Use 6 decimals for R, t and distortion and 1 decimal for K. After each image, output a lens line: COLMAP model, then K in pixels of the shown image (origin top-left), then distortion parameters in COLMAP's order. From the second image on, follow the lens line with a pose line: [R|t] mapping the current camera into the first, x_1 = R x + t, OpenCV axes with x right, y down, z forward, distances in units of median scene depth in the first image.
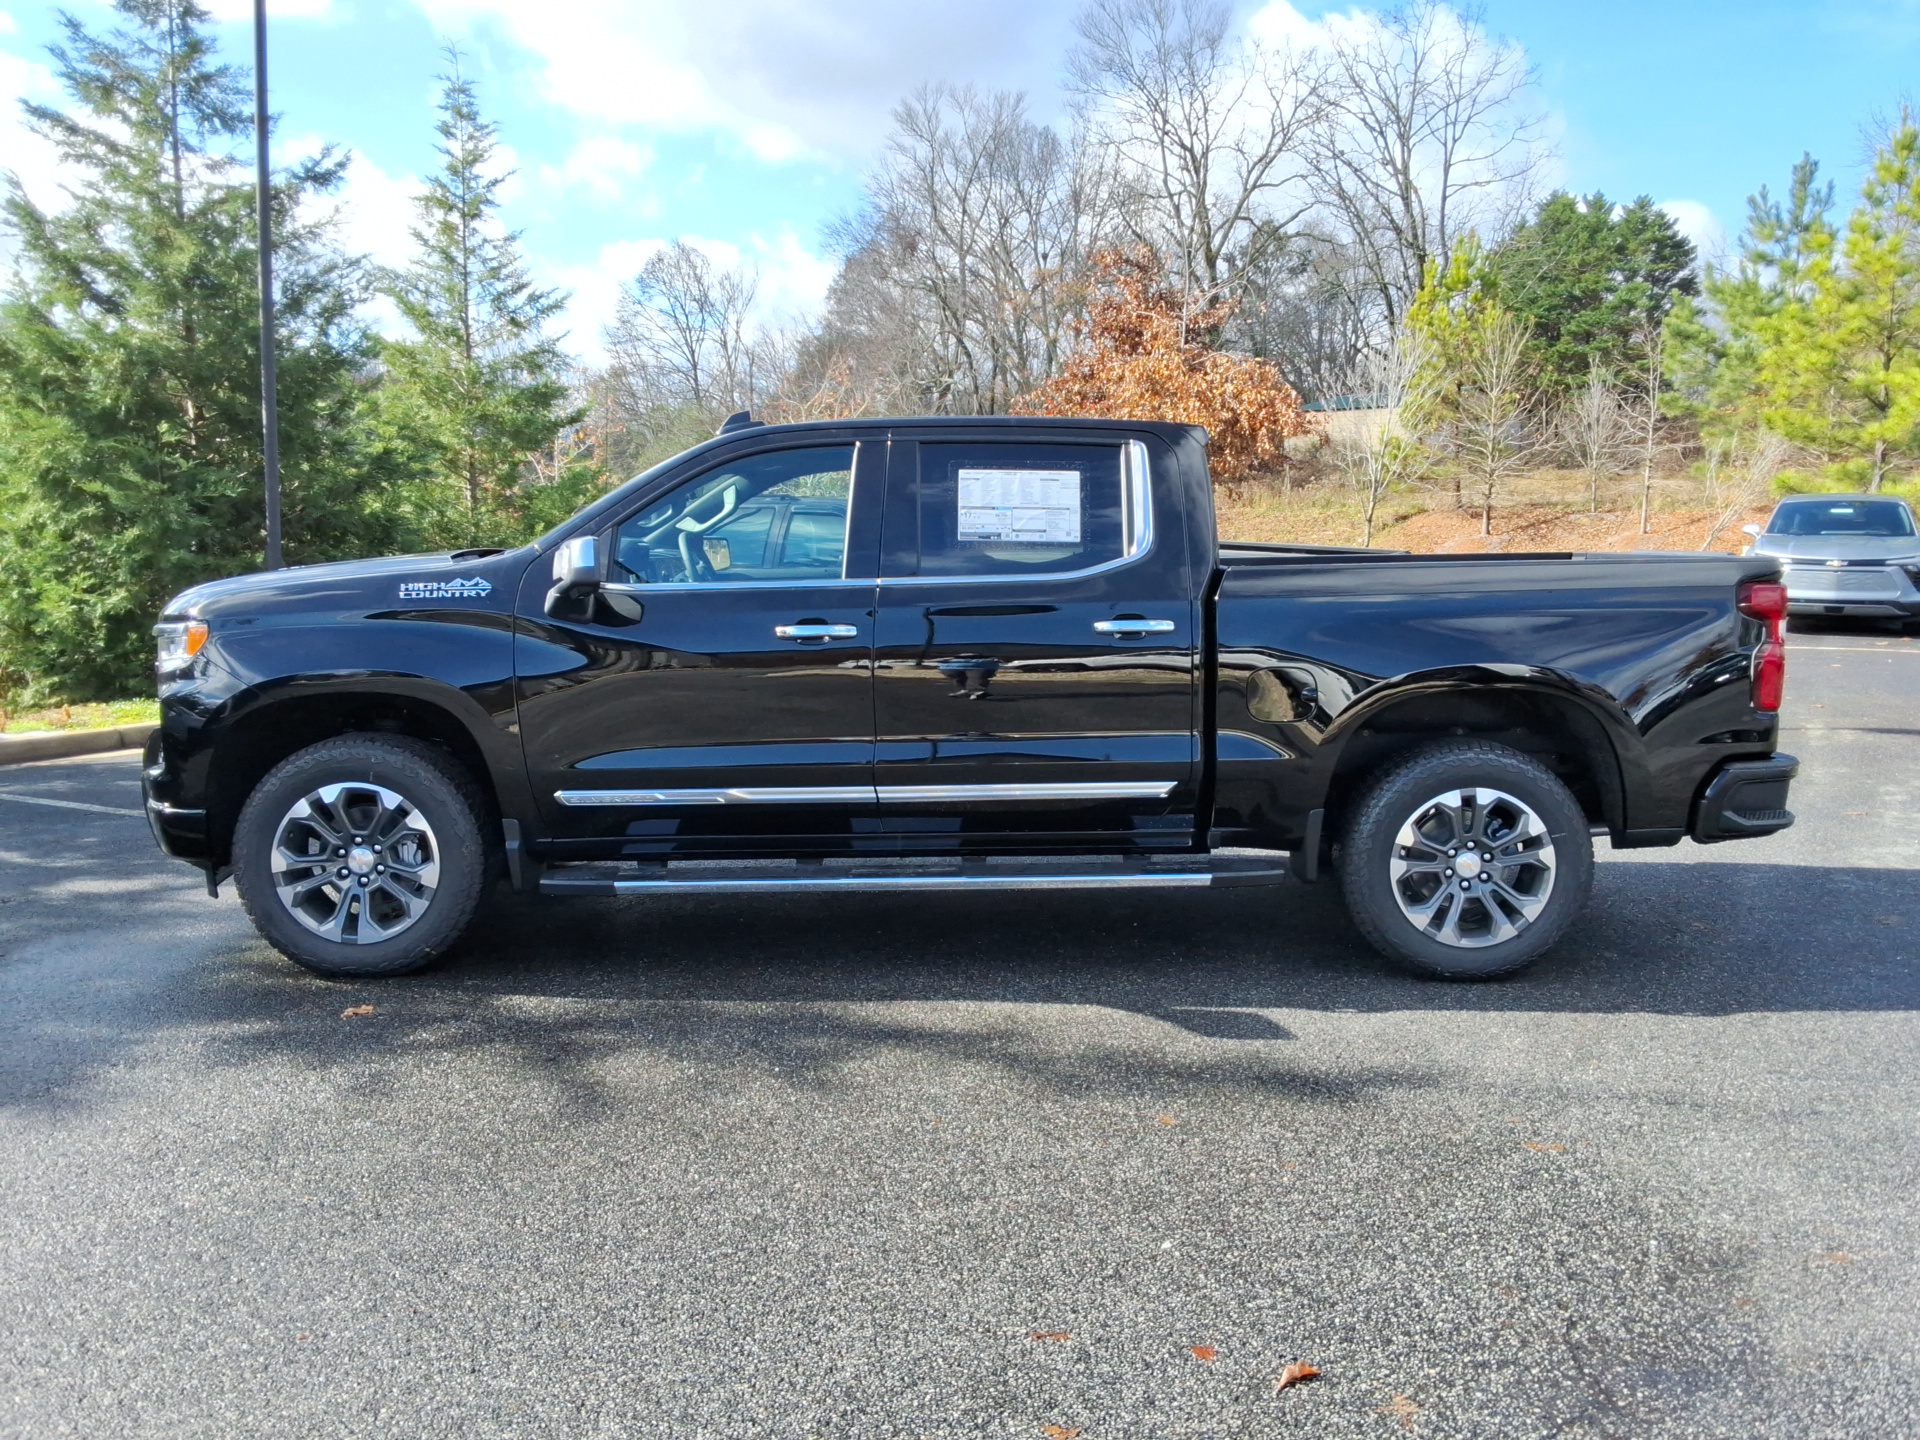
lens RADIAL K [[1536.2, 0, 966.4], [0, 1536.2, 709.3], [0, 0, 1]] dist [0.132192, -0.204911]
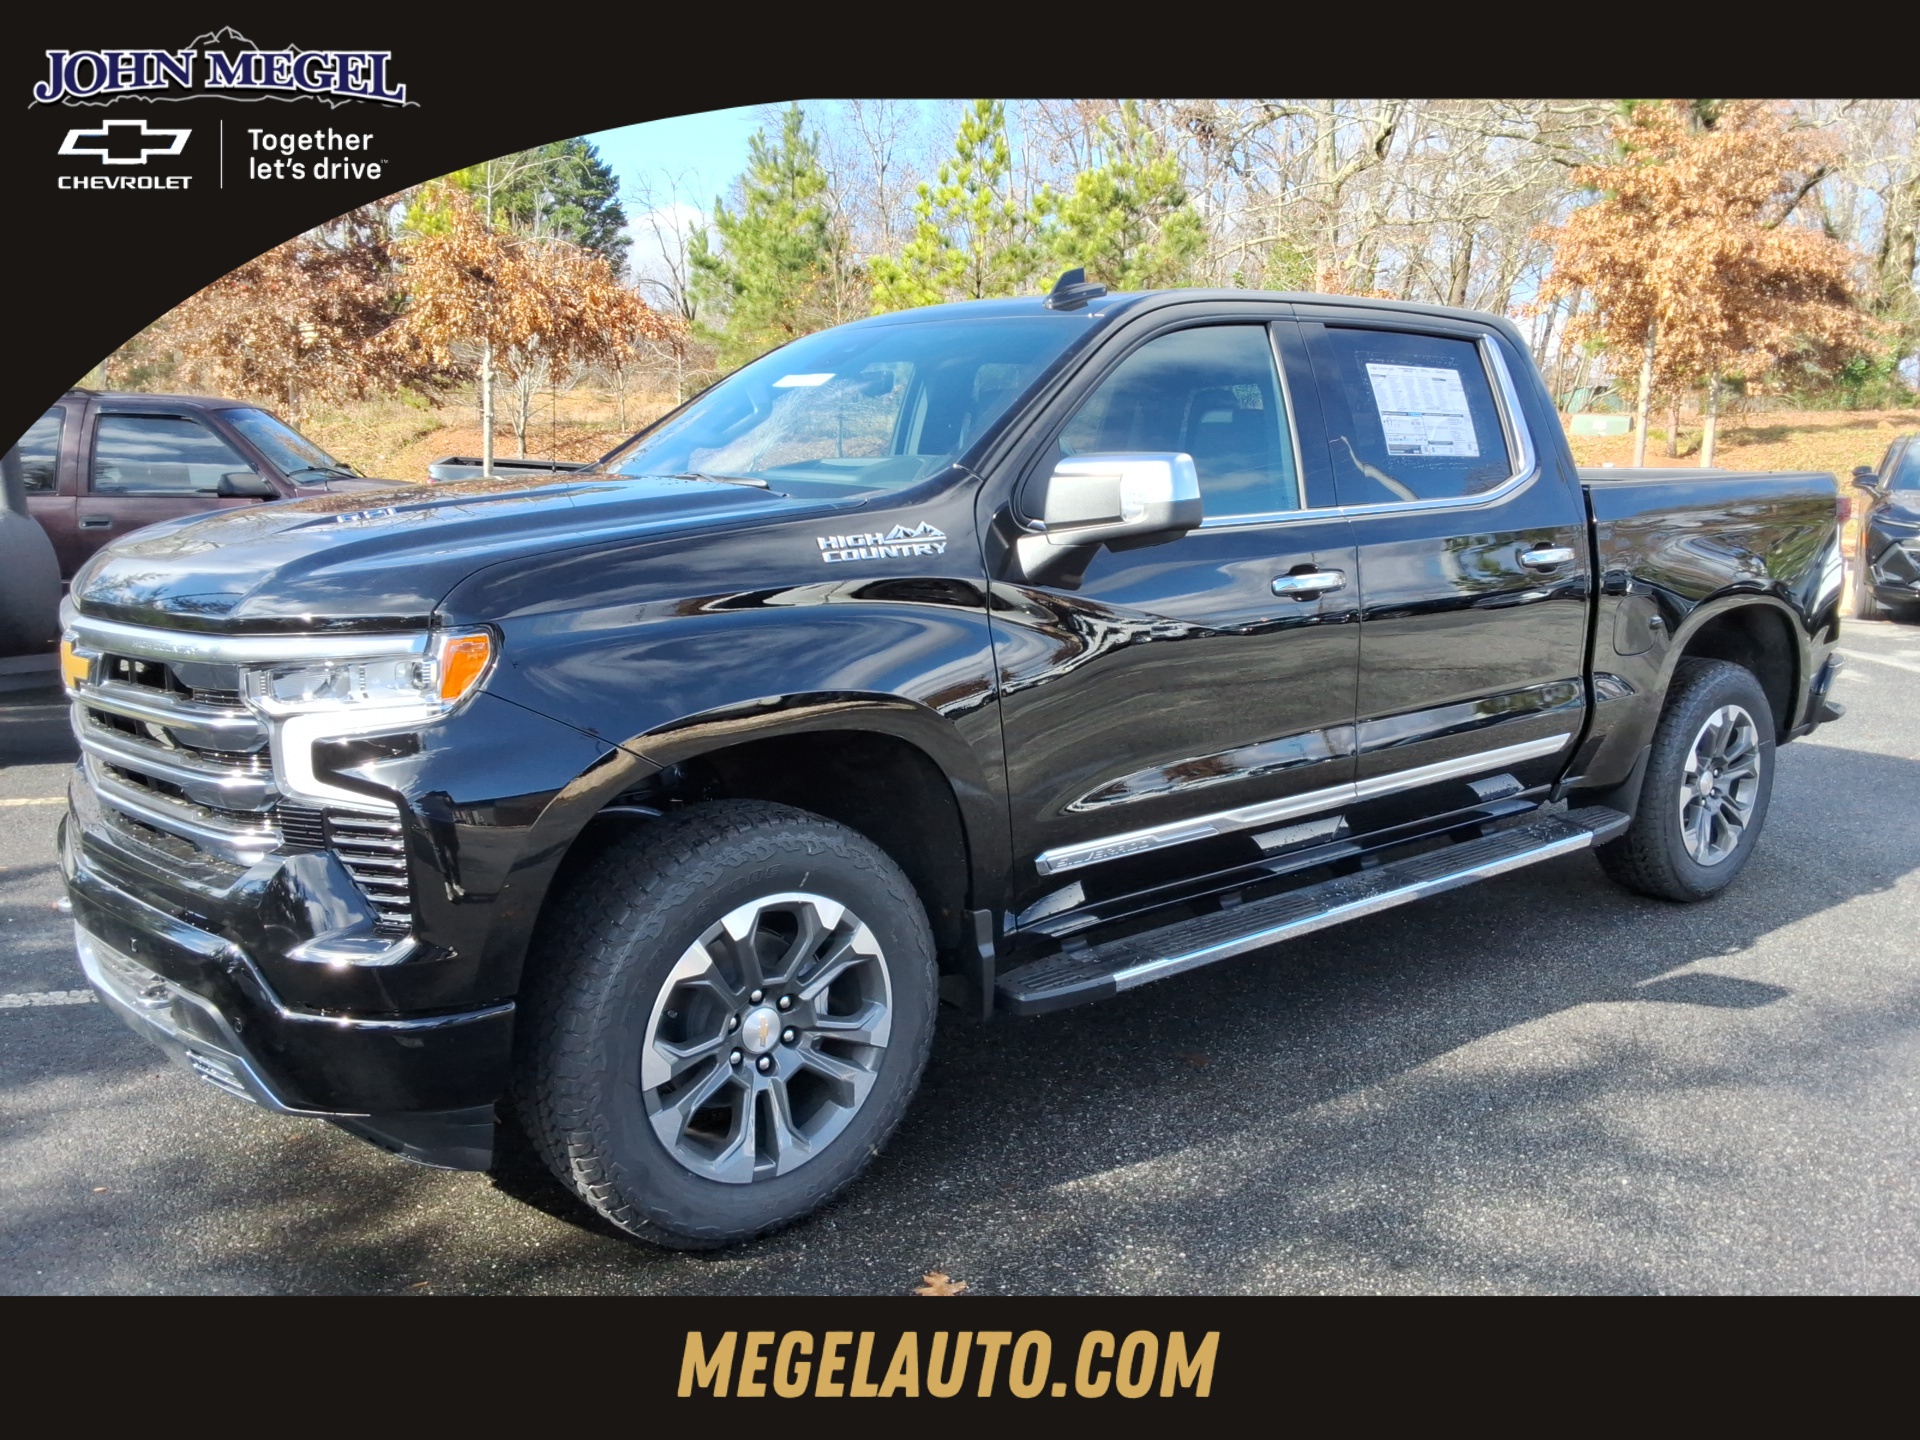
lens RADIAL K [[1536.2, 0, 966.4], [0, 1536.2, 709.3], [0, 0, 1]] dist [0.132192, -0.204911]
pose [[0.764202, -0.102491, 0.636782, -0.107707], [0.069834, 0.994638, 0.076280, -0.008924], [-0.641185, -0.013824, 0.767262, 0.083474]]
